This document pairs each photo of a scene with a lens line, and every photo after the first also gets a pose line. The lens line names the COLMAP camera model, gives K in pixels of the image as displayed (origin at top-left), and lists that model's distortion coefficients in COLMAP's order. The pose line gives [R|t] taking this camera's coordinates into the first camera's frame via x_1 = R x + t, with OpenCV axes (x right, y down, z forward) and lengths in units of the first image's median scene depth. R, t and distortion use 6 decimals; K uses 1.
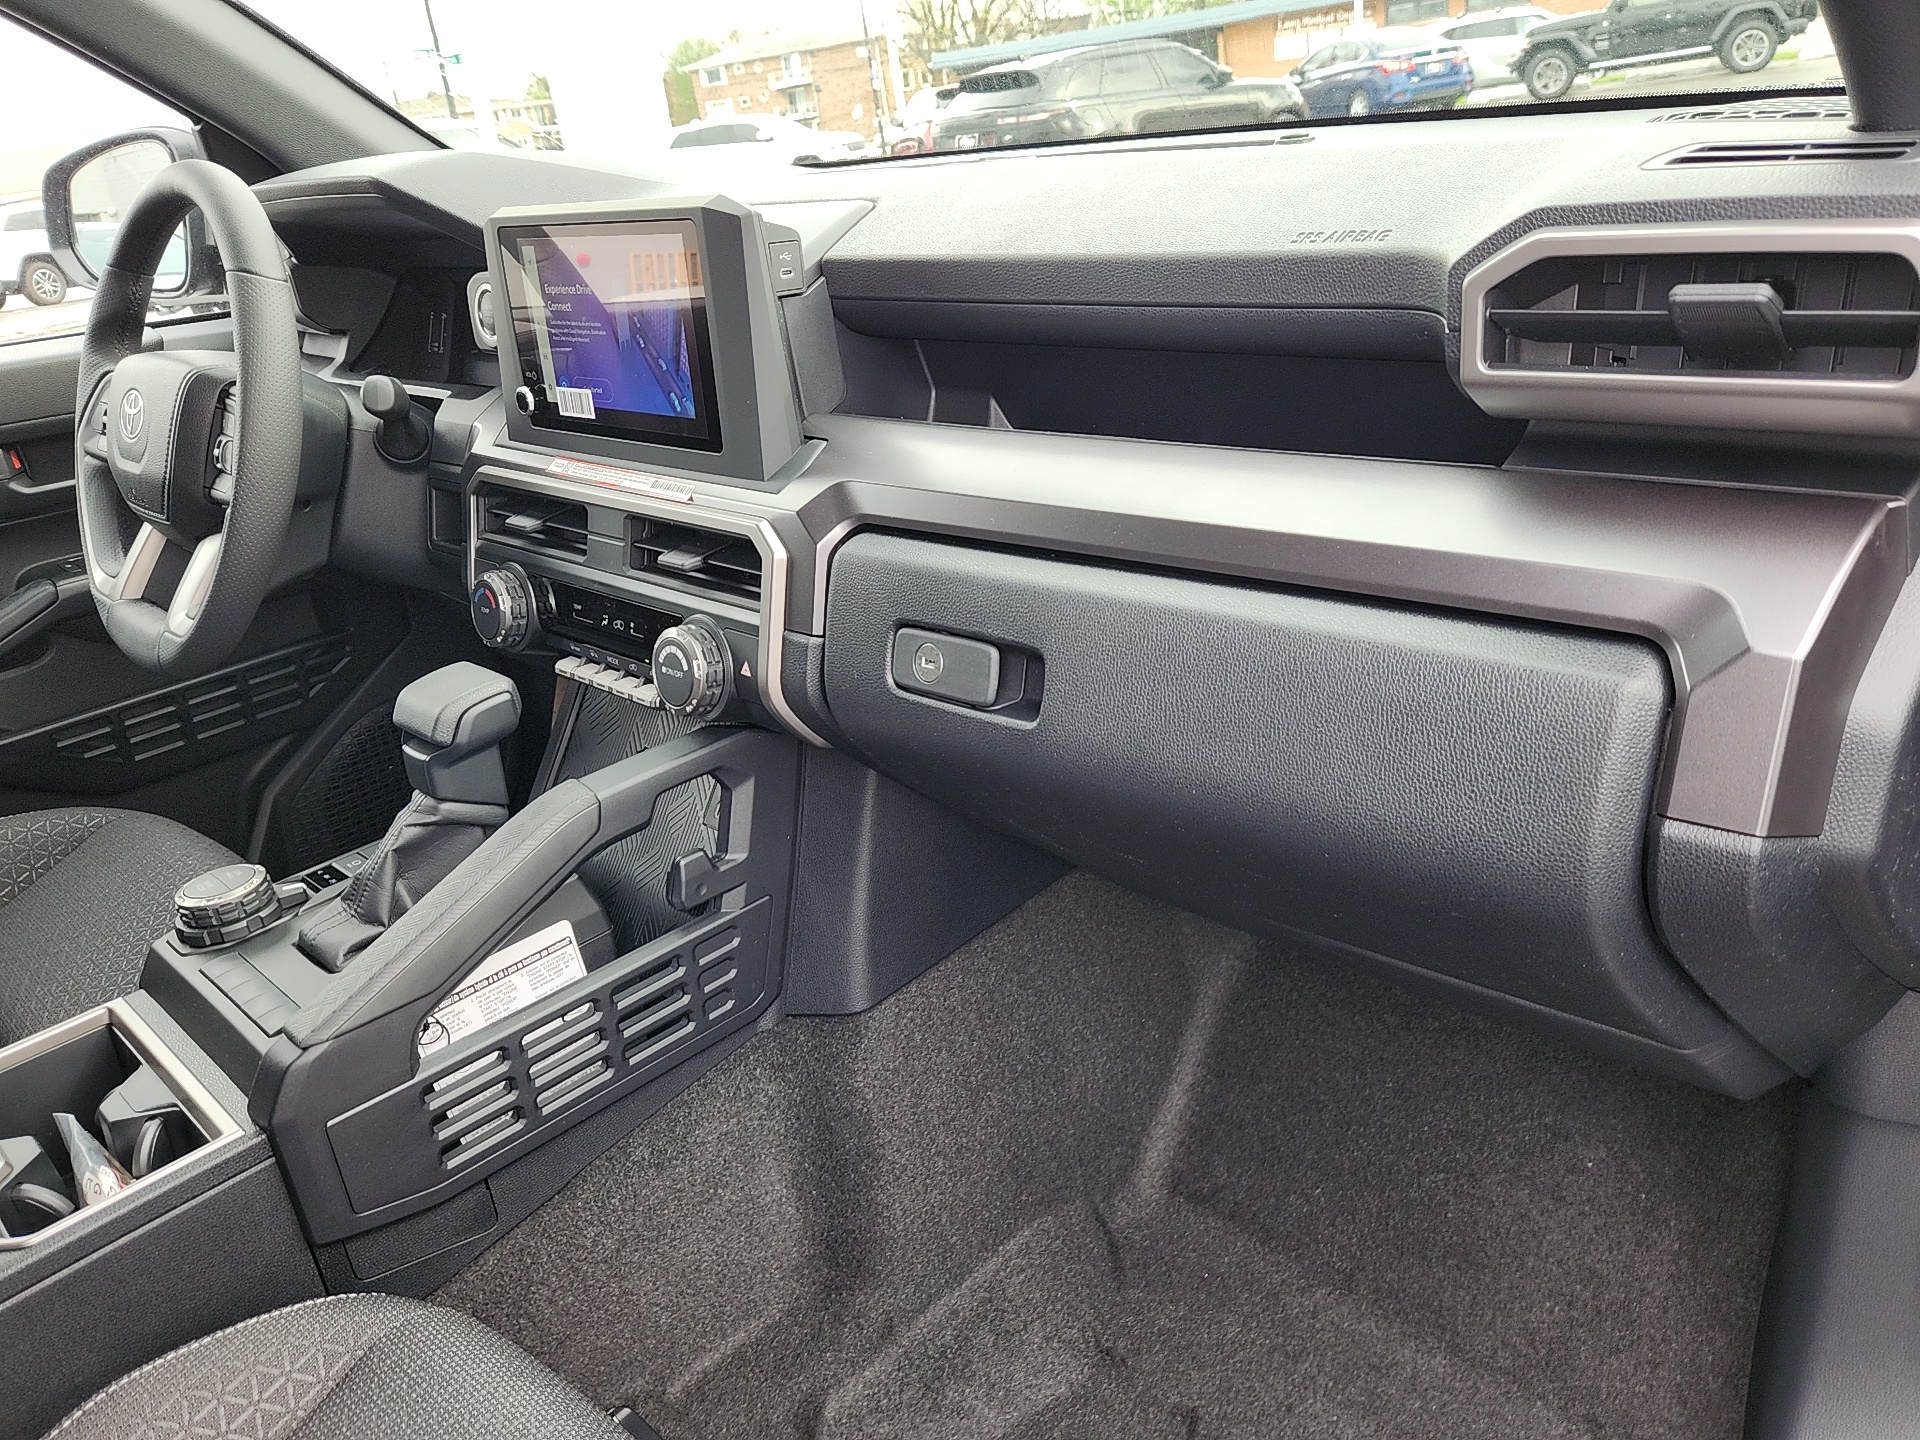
lens RADIAL K [[1401.8, 0, 956.9], [0, 1401.8, 693.9], [0, 0, 1]] dist [0.058102, -0.058274]
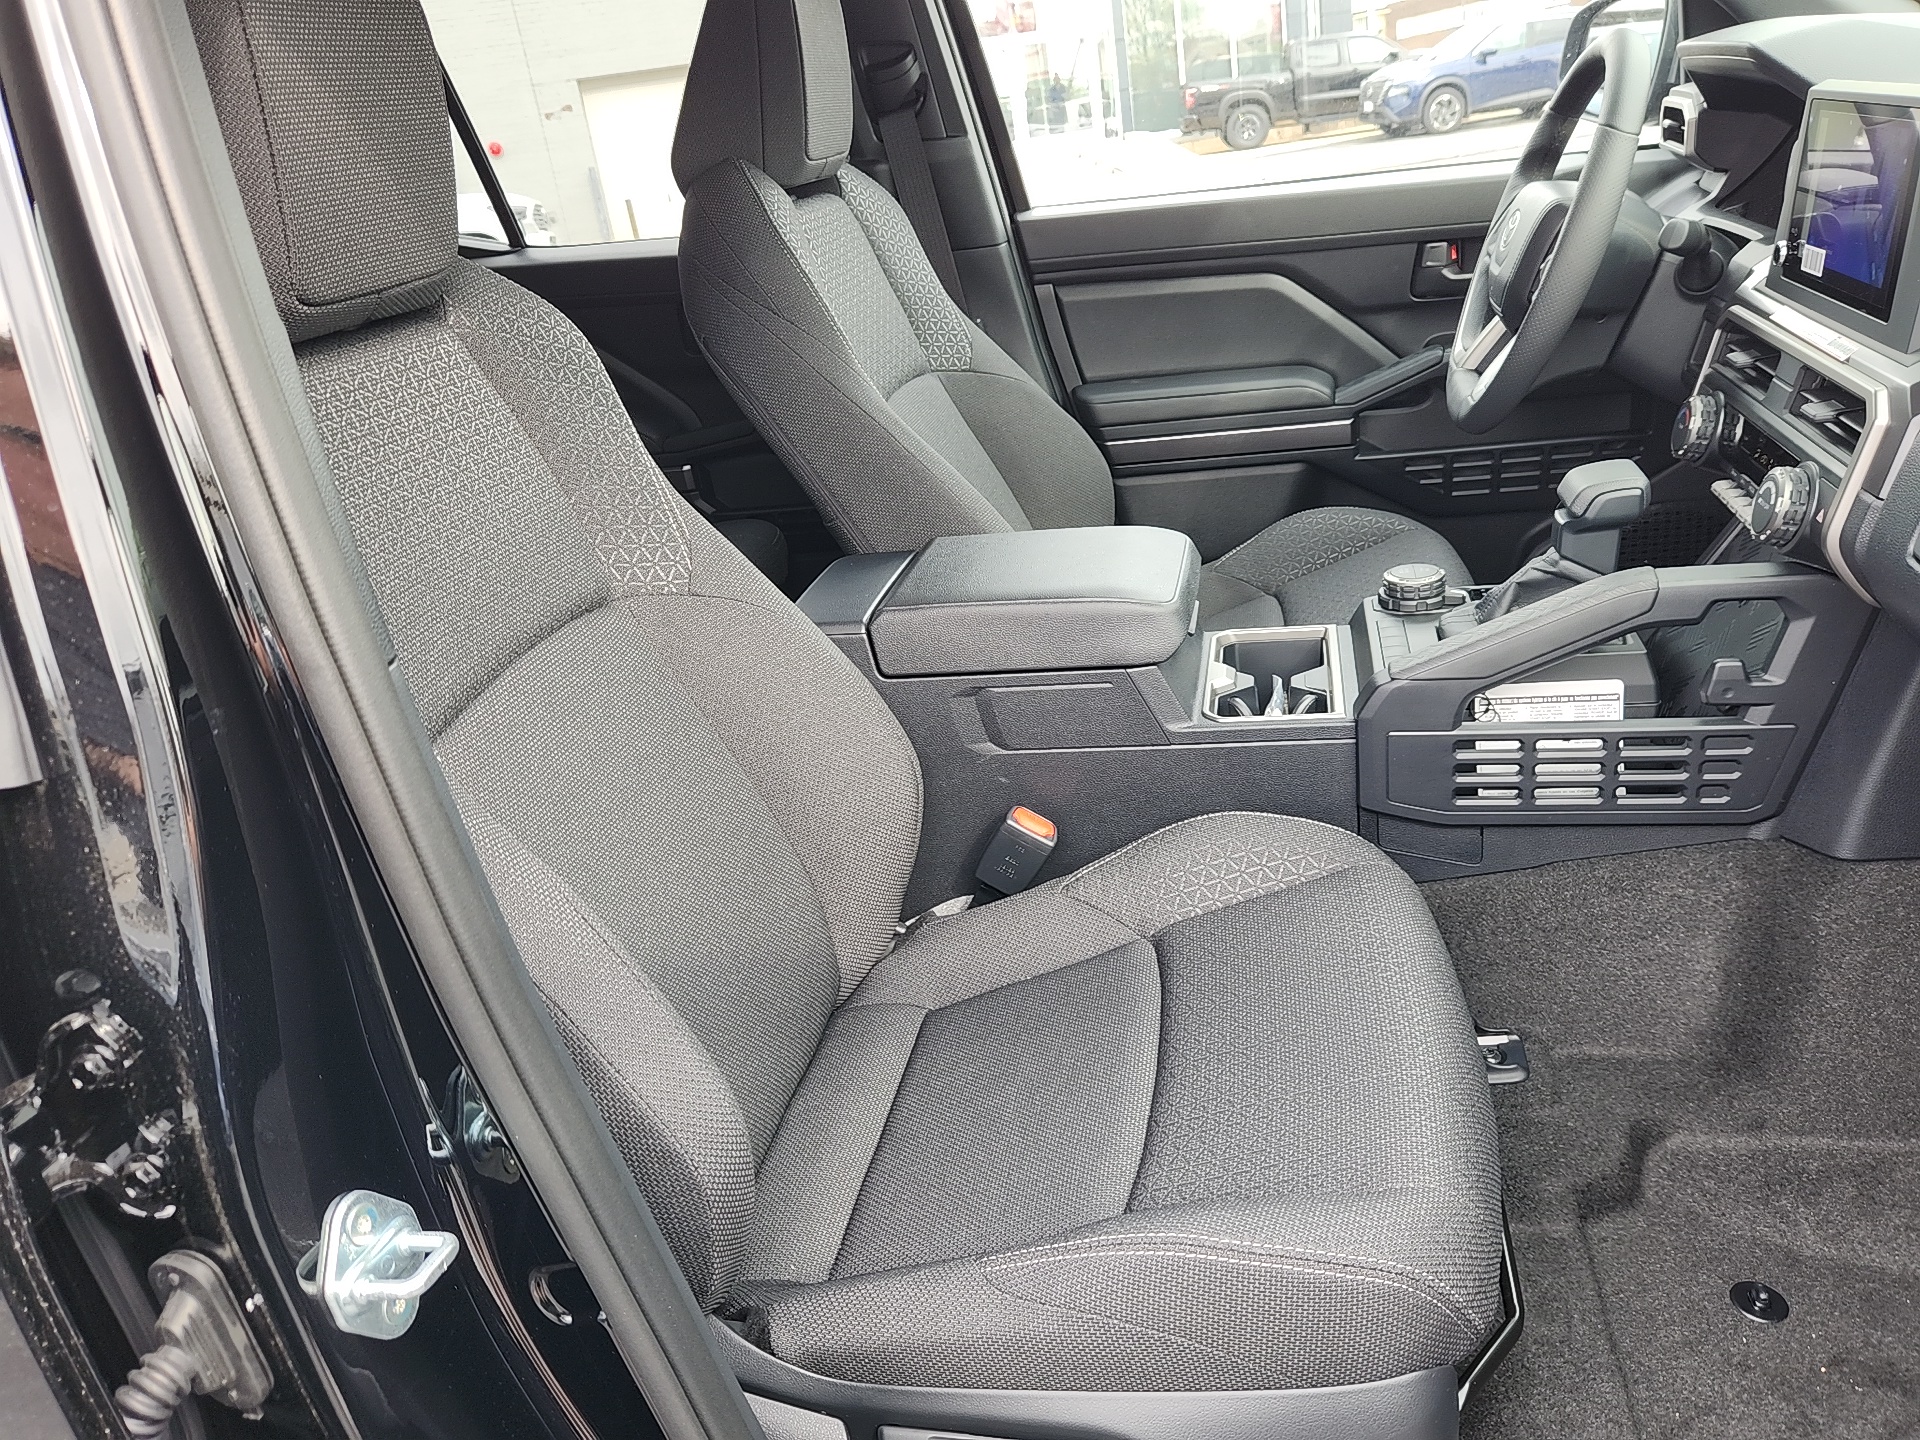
lens RADIAL K [[1401.8, 0, 956.9], [0, 1401.8, 693.9], [0, 0, 1]] dist [0.058102, -0.058274]
pose [[0.545170, 0.357878, -0.758098, 0.359452], [-0.255293, 0.932223, 0.256488, 0.000355], [0.798508, 0.053708, 0.599584, -0.221013]]
